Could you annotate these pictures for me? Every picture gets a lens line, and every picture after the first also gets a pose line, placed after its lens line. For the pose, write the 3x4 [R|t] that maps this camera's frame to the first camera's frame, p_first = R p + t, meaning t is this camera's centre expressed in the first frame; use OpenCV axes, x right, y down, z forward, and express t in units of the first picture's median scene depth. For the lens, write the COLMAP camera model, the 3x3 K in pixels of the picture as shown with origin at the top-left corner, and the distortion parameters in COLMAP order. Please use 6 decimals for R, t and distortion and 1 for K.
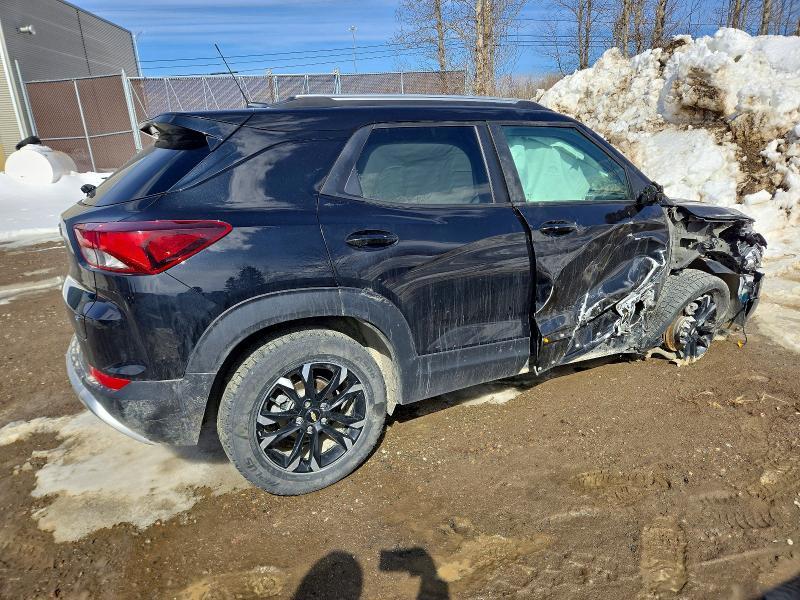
lens RADIAL K [[534.3, 0, 397.5], [0, 534.3, 300.5], [0, 0, 1]] dist [0.086084, -0.085267]
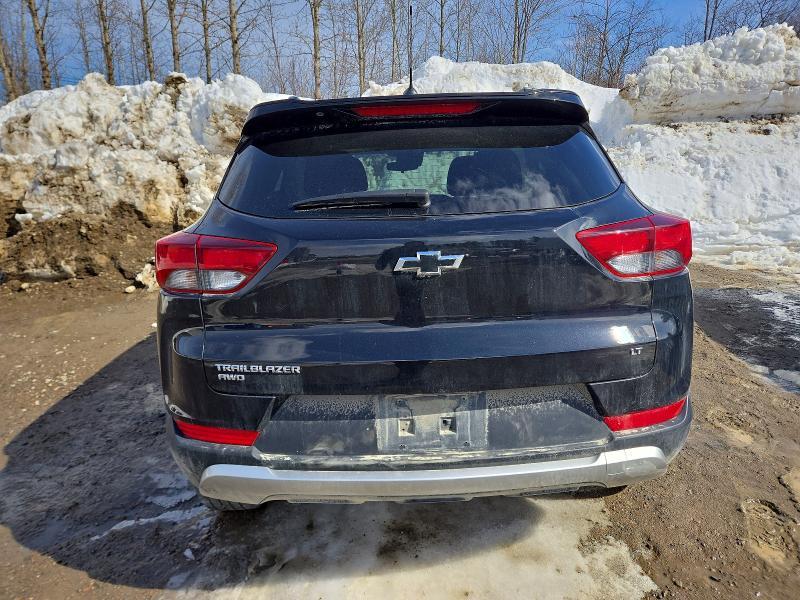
lens RADIAL K [[534.3, 0, 397.5], [0, 534.3, 300.5], [0, 0, 1]] dist [0.086084, -0.085267]
pose [[0.466634, -0.197184, 0.862190, -0.325726], [0.254194, 0.963602, 0.082802, -0.042754], [-0.847135, 0.180525, 0.499773, 0.214518]]
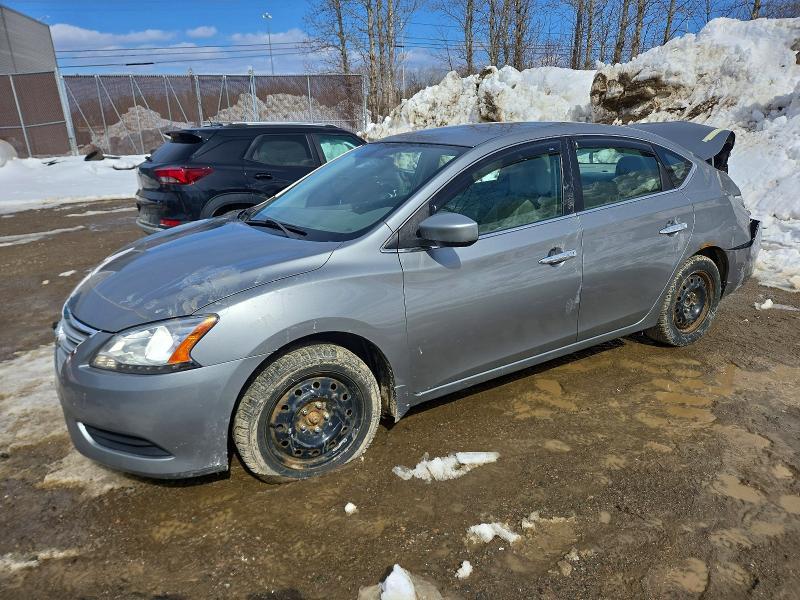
lens RADIAL K [[534.3, 0, 397.5], [0, 534.3, 300.5], [0, 0, 1]] dist [0.086084, -0.085267]
pose [[0.990080, -0.030050, 0.137257, 0.060627], [0.027901, 0.999457, 0.017554, 0.128895], [-0.137710, -0.013550, 0.990380, -0.484242]]
